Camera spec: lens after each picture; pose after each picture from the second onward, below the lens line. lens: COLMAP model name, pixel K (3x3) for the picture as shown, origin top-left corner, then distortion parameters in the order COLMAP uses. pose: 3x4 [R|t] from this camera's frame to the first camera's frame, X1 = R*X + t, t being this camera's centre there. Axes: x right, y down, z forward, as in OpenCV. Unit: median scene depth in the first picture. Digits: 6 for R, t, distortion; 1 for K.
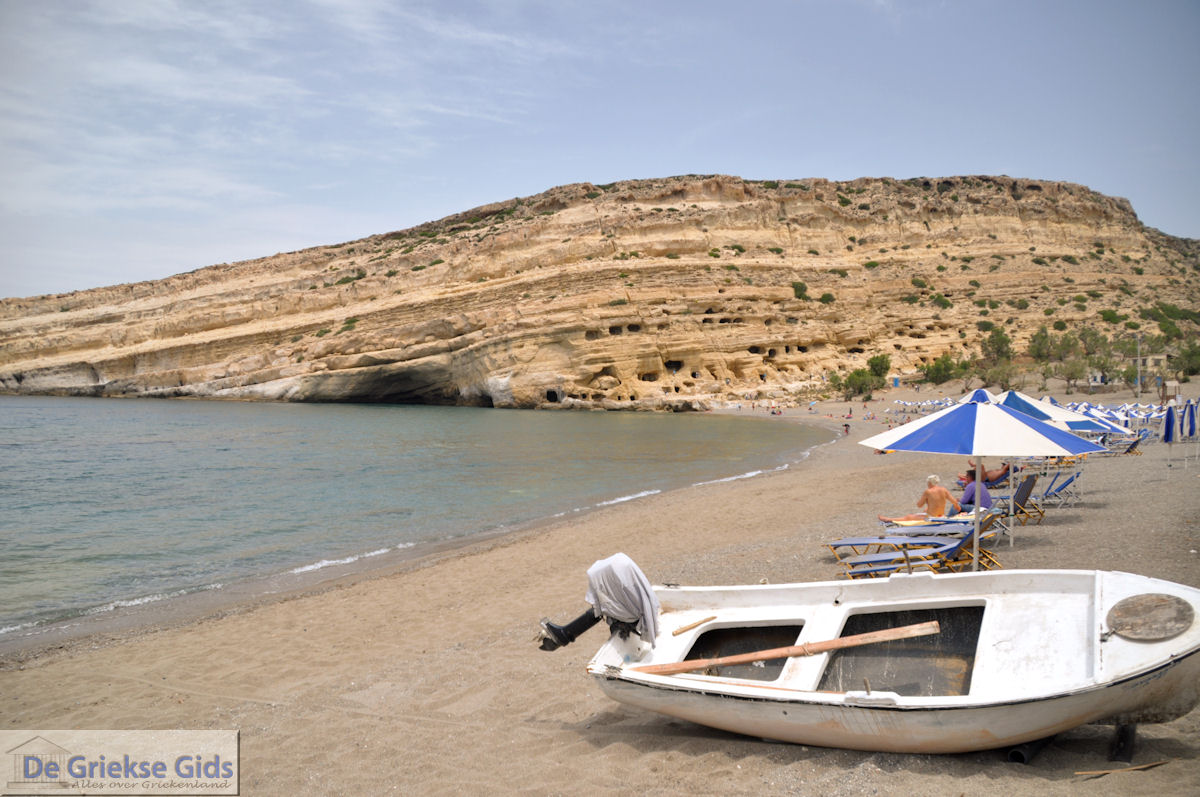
lens RADIAL K [[931.3, 0, 597.5], [0, 931.3, 416.6], [0, 0, 1]] dist [-0.166065, 0.107305]
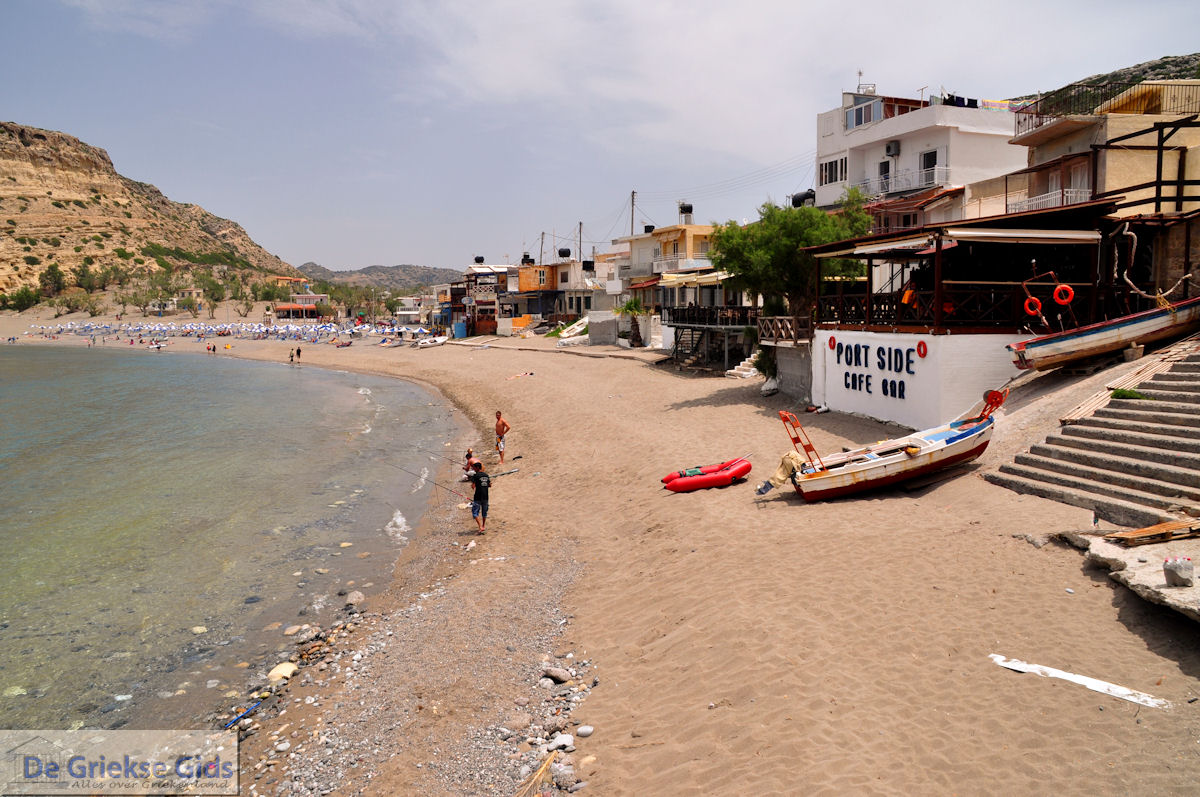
lens RADIAL K [[942.6, 0, 596.2], [0, 942.6, 418.4], [0, 0, 1]] dist [-0.165131, 0.116911]
pose [[0.449574, -0.113953, 0.885945, -0.314925], [0.026803, 0.993104, 0.114135, -0.006344], [-0.892841, -0.027566, 0.449527, -0.219729]]
